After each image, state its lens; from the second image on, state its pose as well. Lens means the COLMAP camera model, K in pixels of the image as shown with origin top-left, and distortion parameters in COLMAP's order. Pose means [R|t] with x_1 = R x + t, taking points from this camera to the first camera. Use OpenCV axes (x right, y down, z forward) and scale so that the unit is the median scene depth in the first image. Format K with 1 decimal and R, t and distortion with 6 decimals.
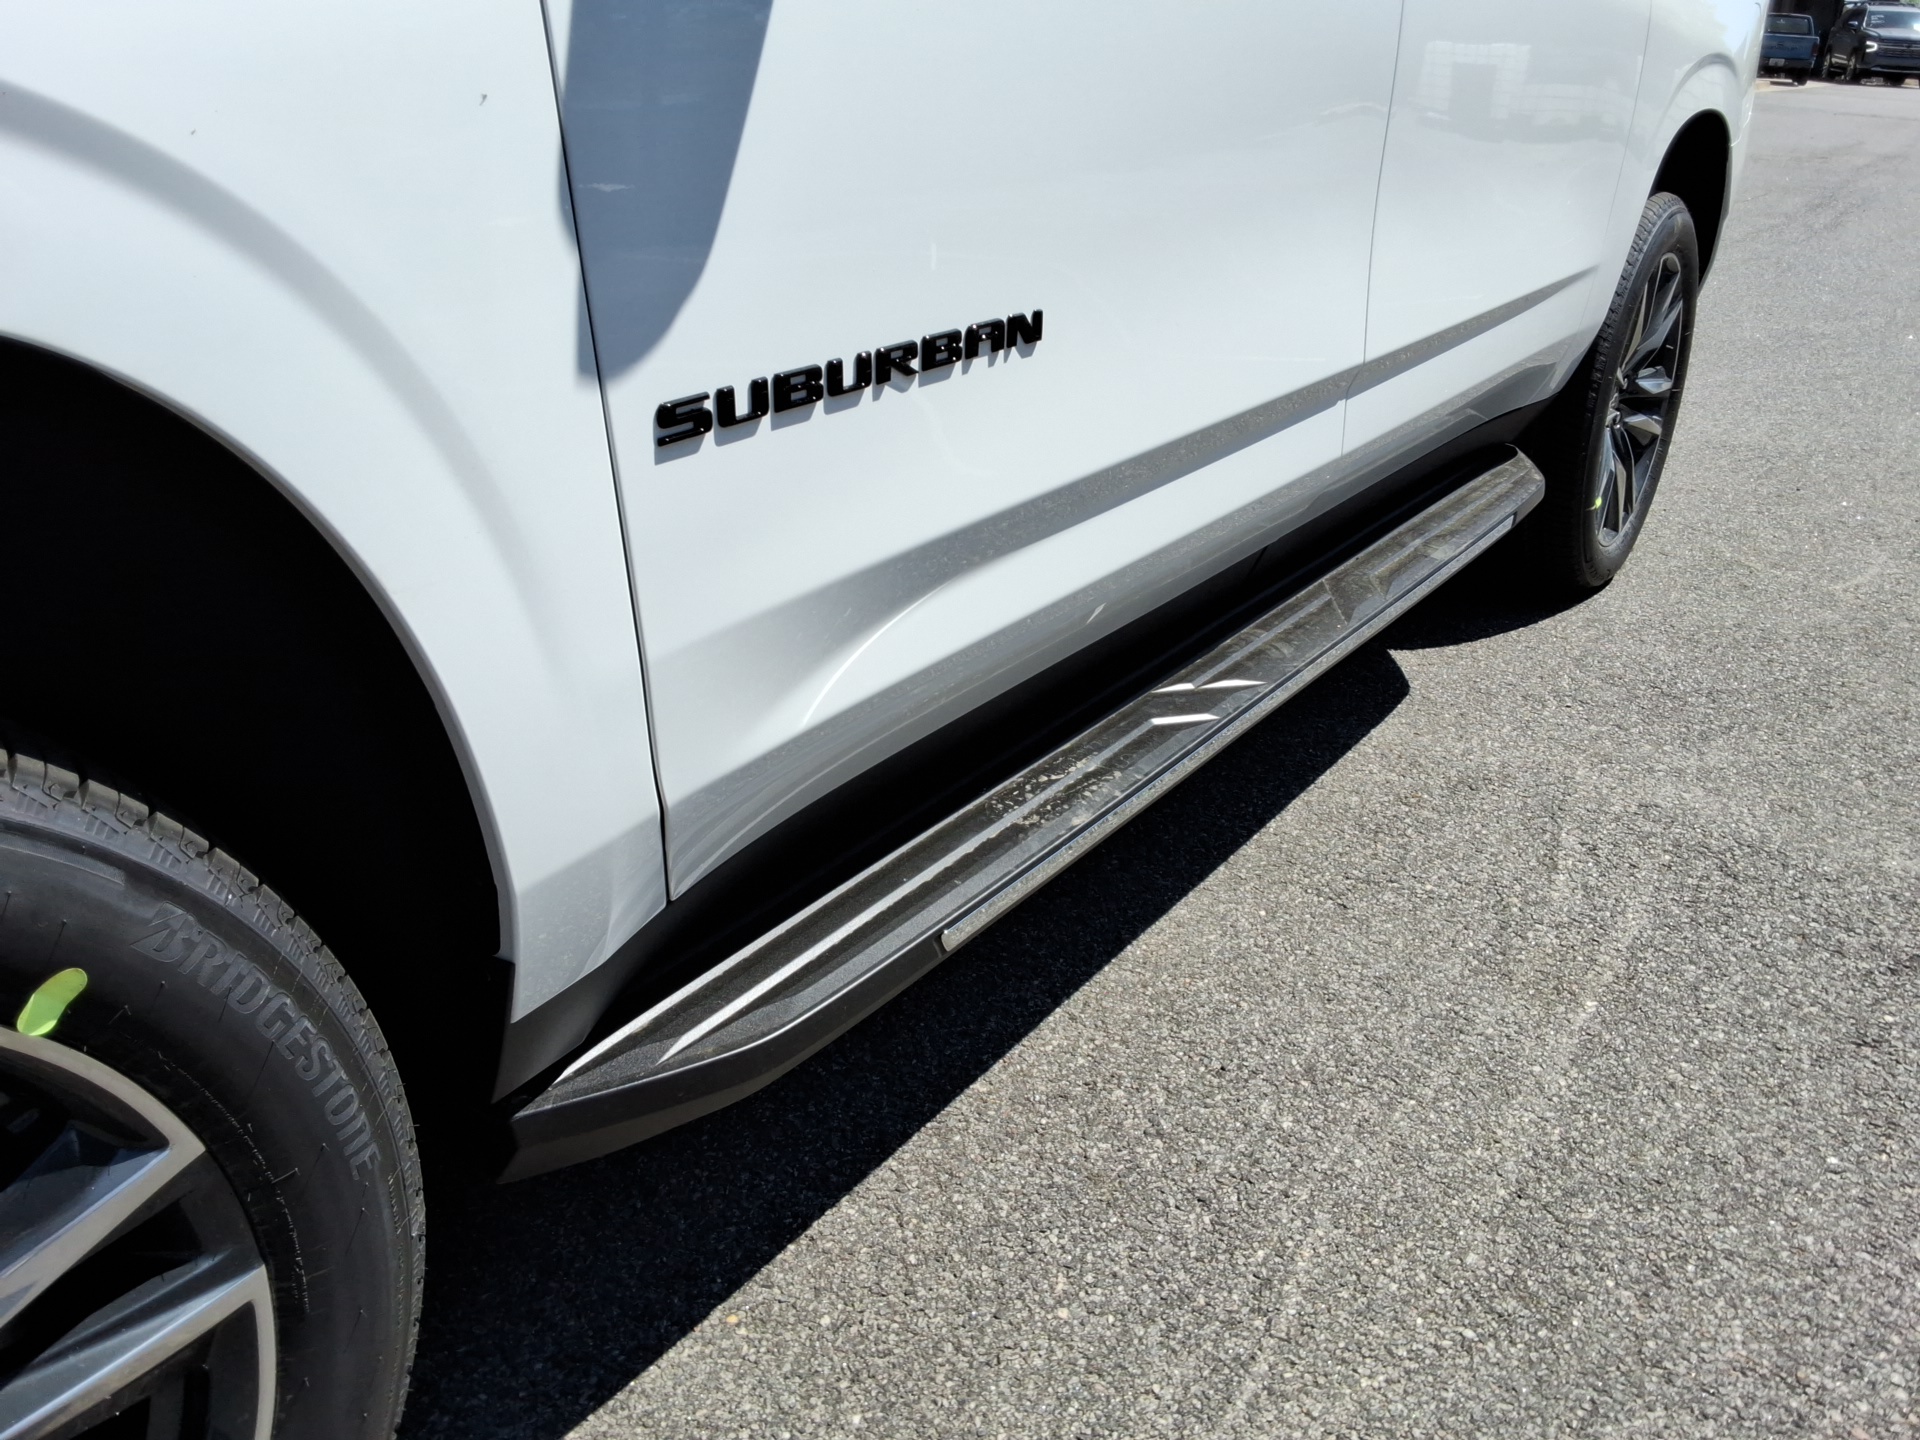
lens RADIAL K [[1541.7, 0, 964.1], [0, 1541.7, 695.0], [0, 0, 1]] dist [0.105633, -0.149566]
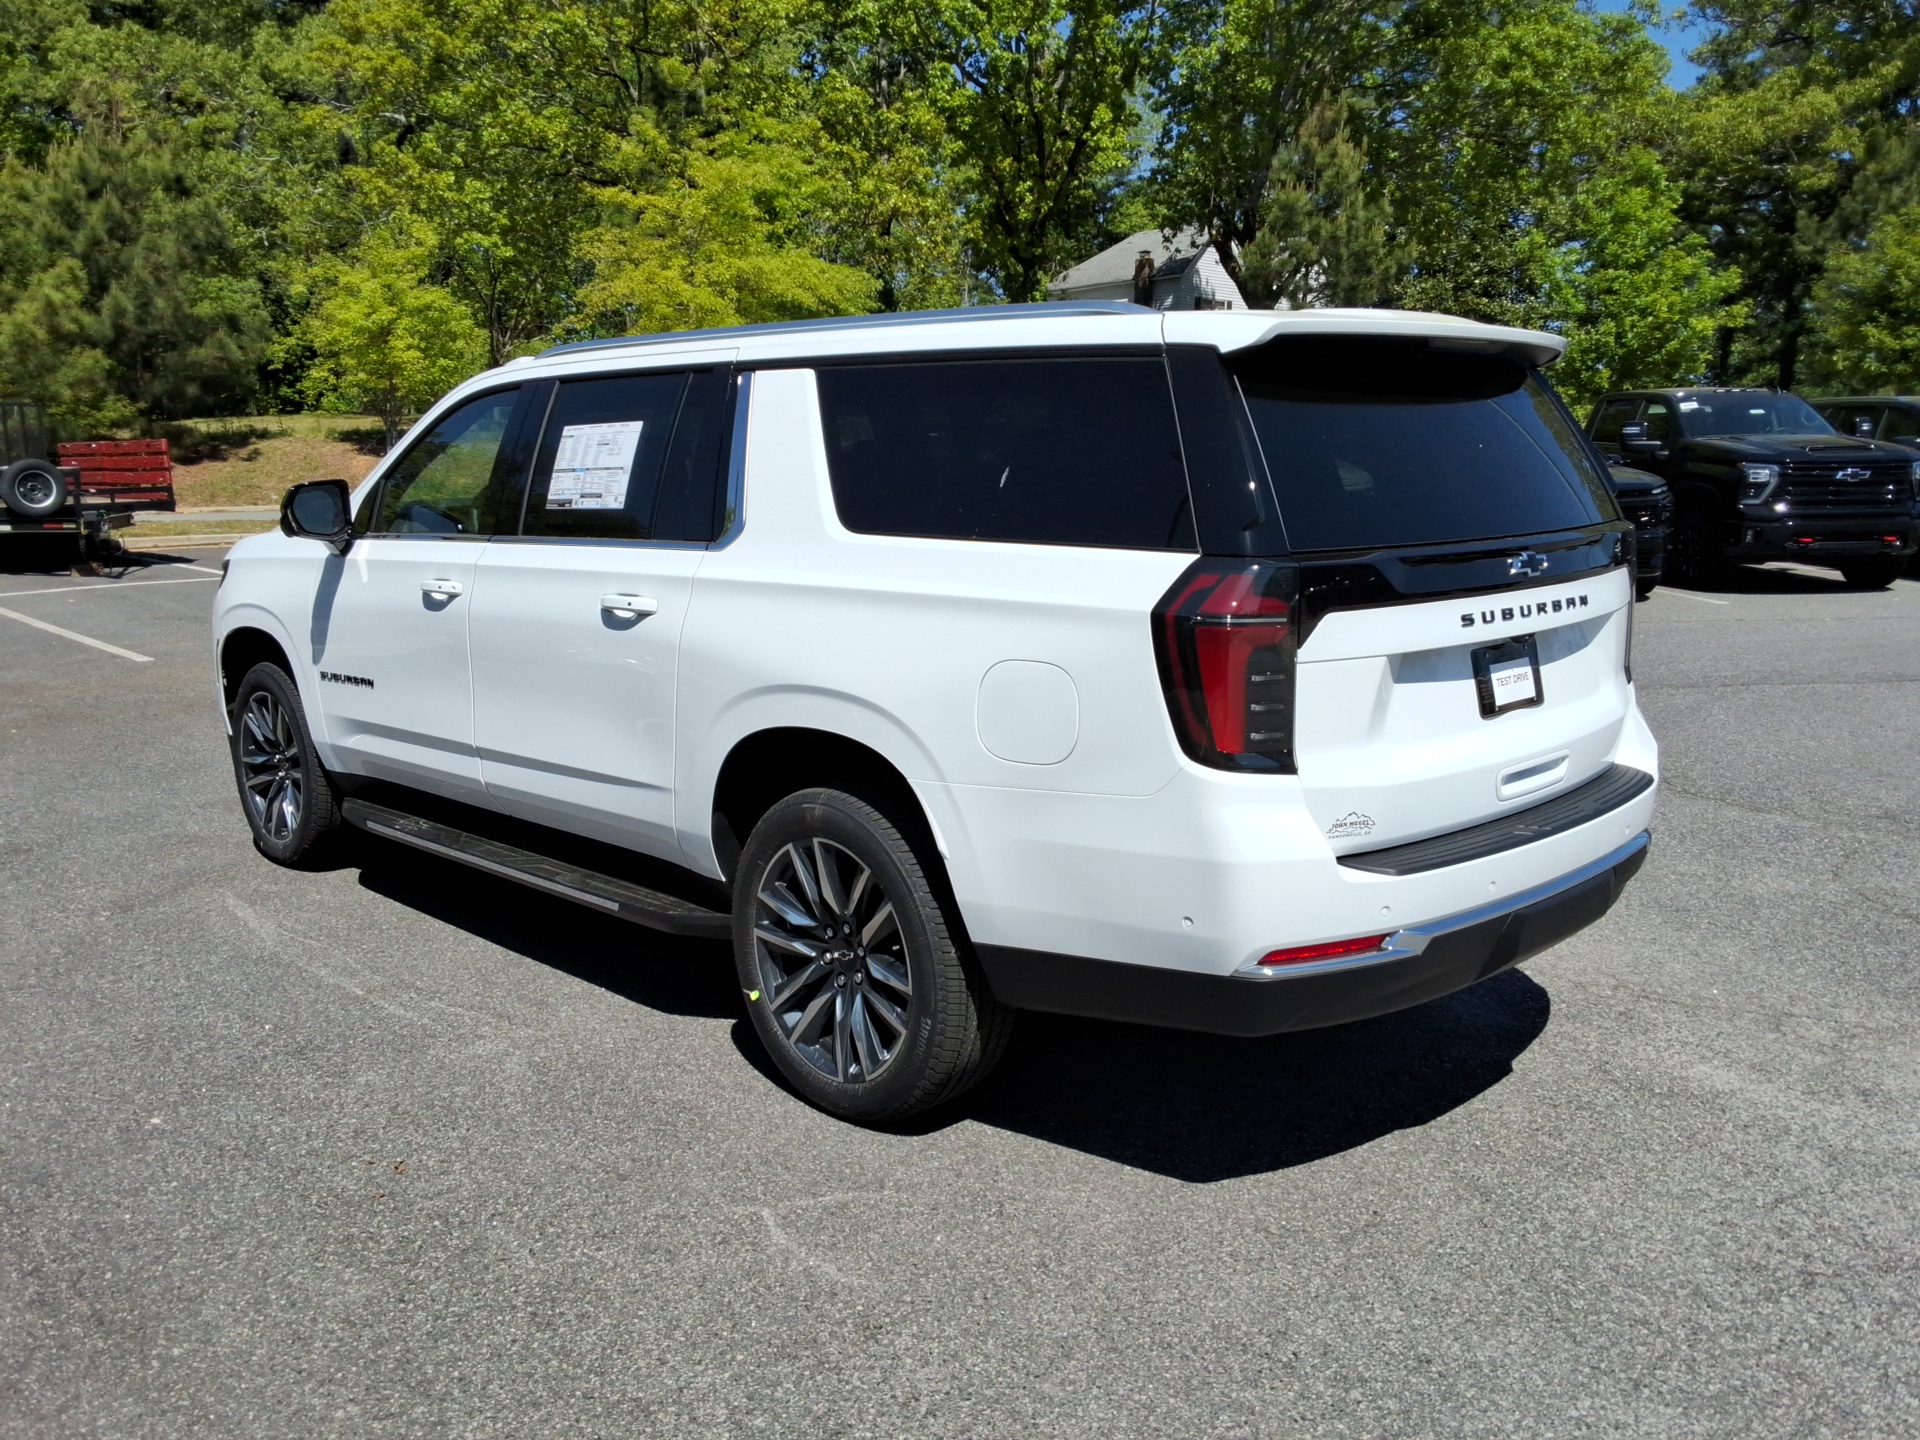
lens RADIAL K [[1541.7, 0, 980.7], [0, 1541.7, 707.5], [0, 0, 1]] dist [0.105633, -0.149566]
pose [[-0.172388, 0.137978, -0.975318, 4.085522], [-0.369612, 0.908732, 0.193887, -1.679590], [0.913055, 0.393913, -0.105657, 3.098090]]
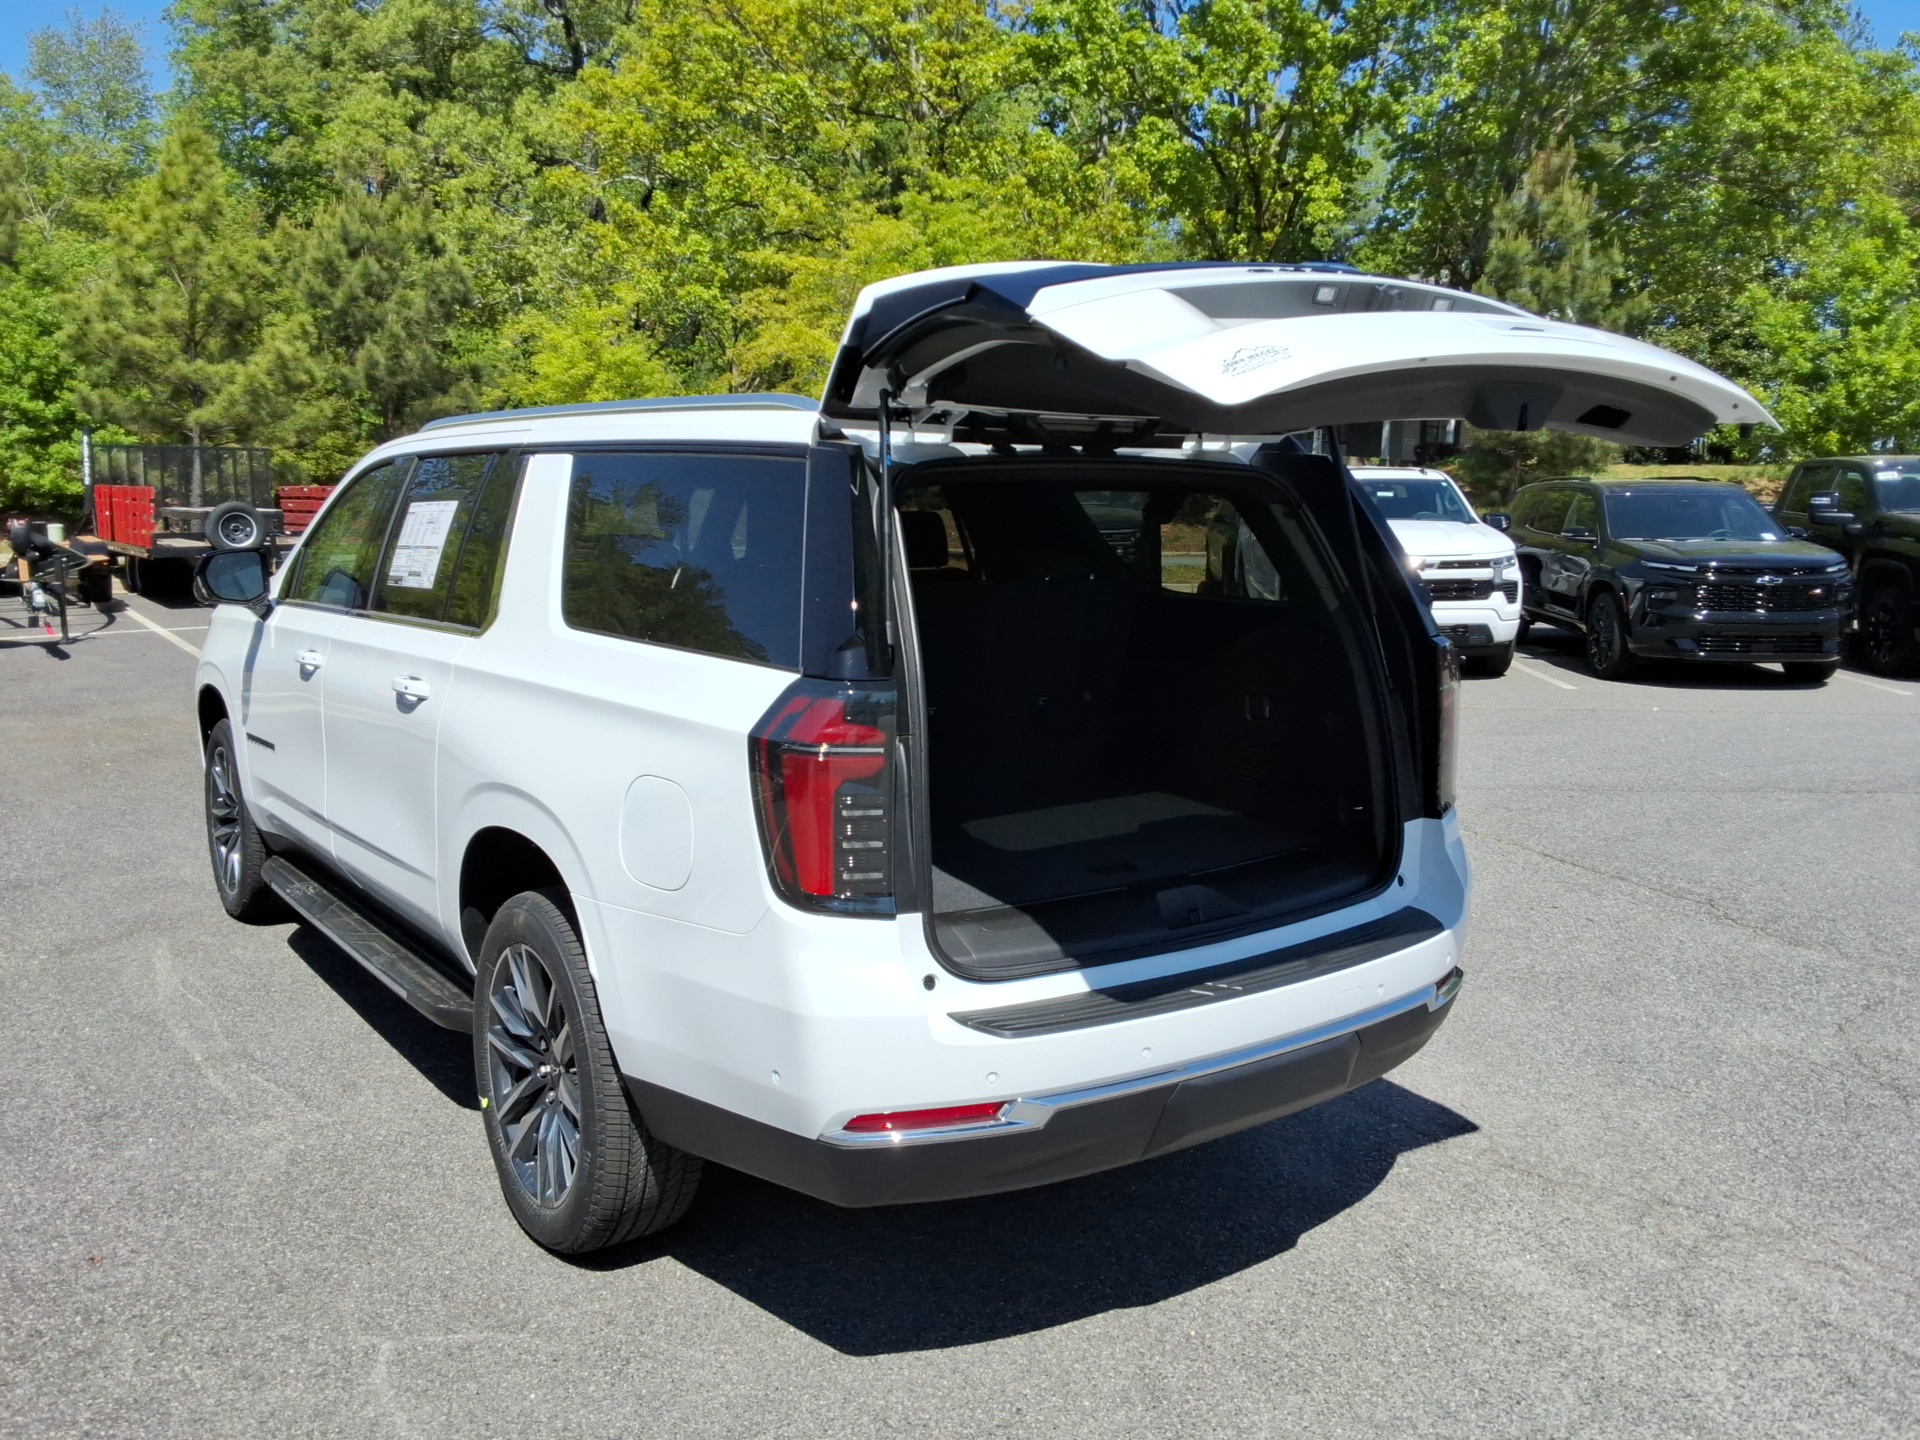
lens RADIAL K [[1541.7, 0, 980.8], [0, 1541.7, 715.6], [0, 0, 1]] dist [0.105633, -0.149566]
pose [[-0.318994, 0.104211, -0.942010, 3.635186], [-0.374387, 0.899245, 0.226259, -2.111524], [0.870676, 0.424852, -0.247839, 3.881209]]
